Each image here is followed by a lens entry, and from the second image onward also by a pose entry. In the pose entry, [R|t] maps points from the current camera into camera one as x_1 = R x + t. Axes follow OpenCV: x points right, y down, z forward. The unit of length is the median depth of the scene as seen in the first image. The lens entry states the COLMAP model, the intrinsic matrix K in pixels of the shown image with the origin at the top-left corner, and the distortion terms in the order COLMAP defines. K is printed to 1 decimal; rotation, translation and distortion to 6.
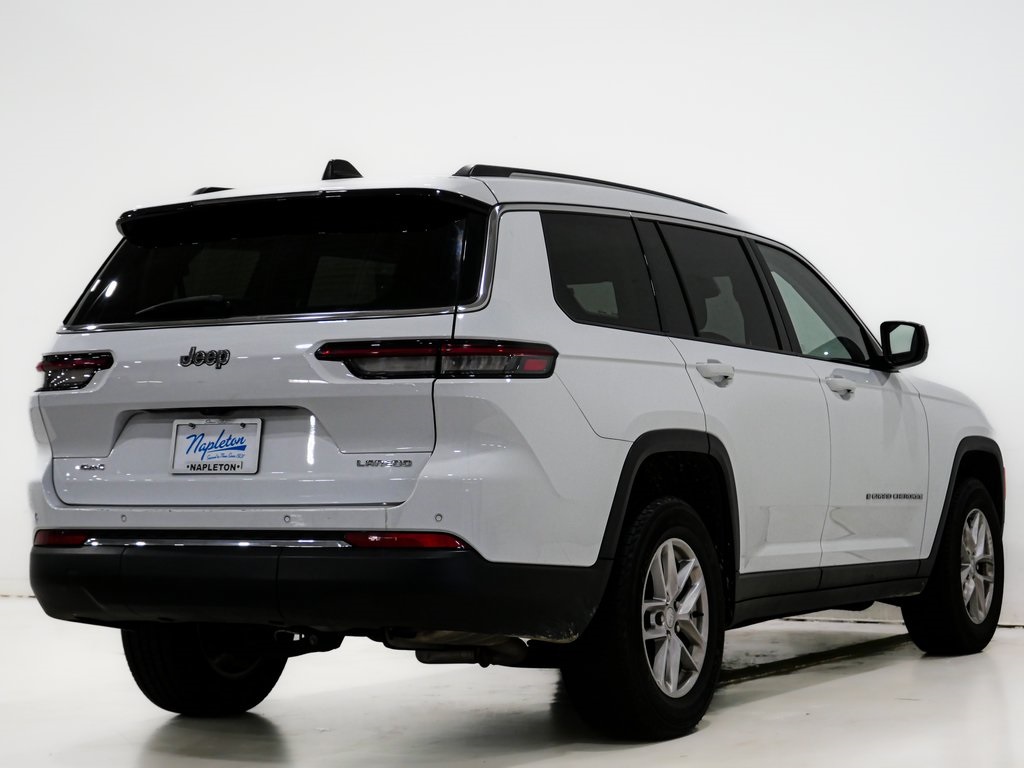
lens RADIAL K [[2408.0, 0, 515.4], [0, 2408.0, 383.2], [0, 0, 1]] dist [-0.025185, 0.000000]
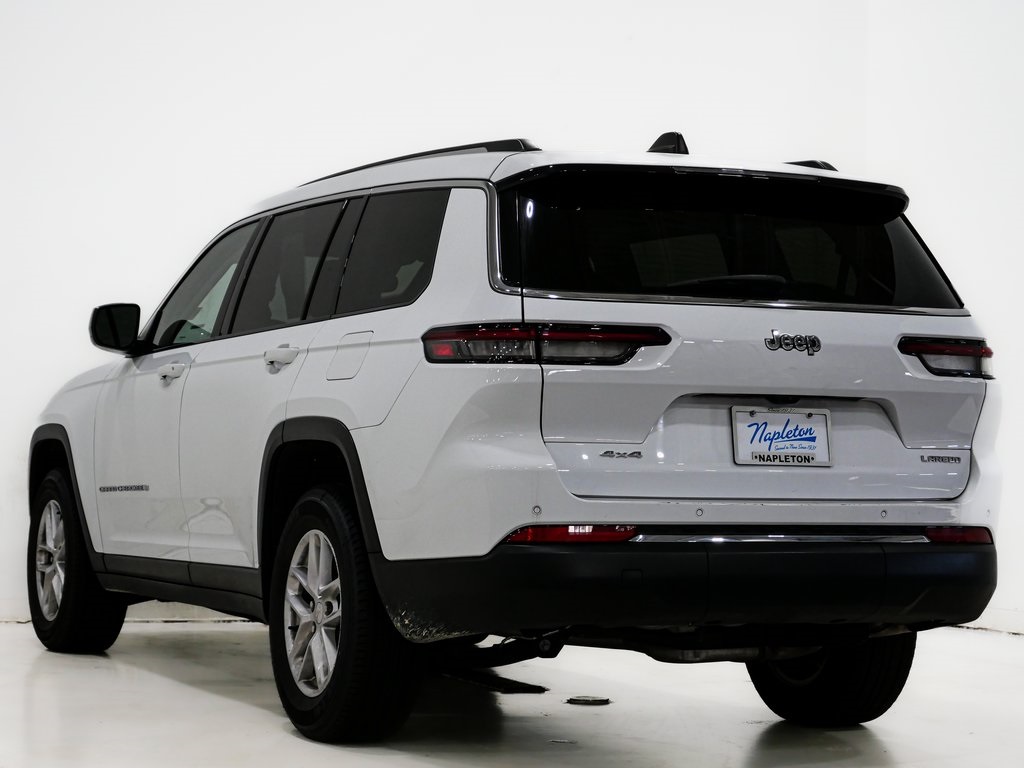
lens RADIAL K [[2551.6, 0, 515.7], [0, 2551.6, 389.0], [0, 0, 1]] dist [0.220553, 0.000000]
pose [[0.583468, 0.039402, 0.811180, -0.997357], [-0.046551, 0.998803, -0.015033, 0.027529], [-0.810801, -0.028990, 0.584604, 0.498641]]
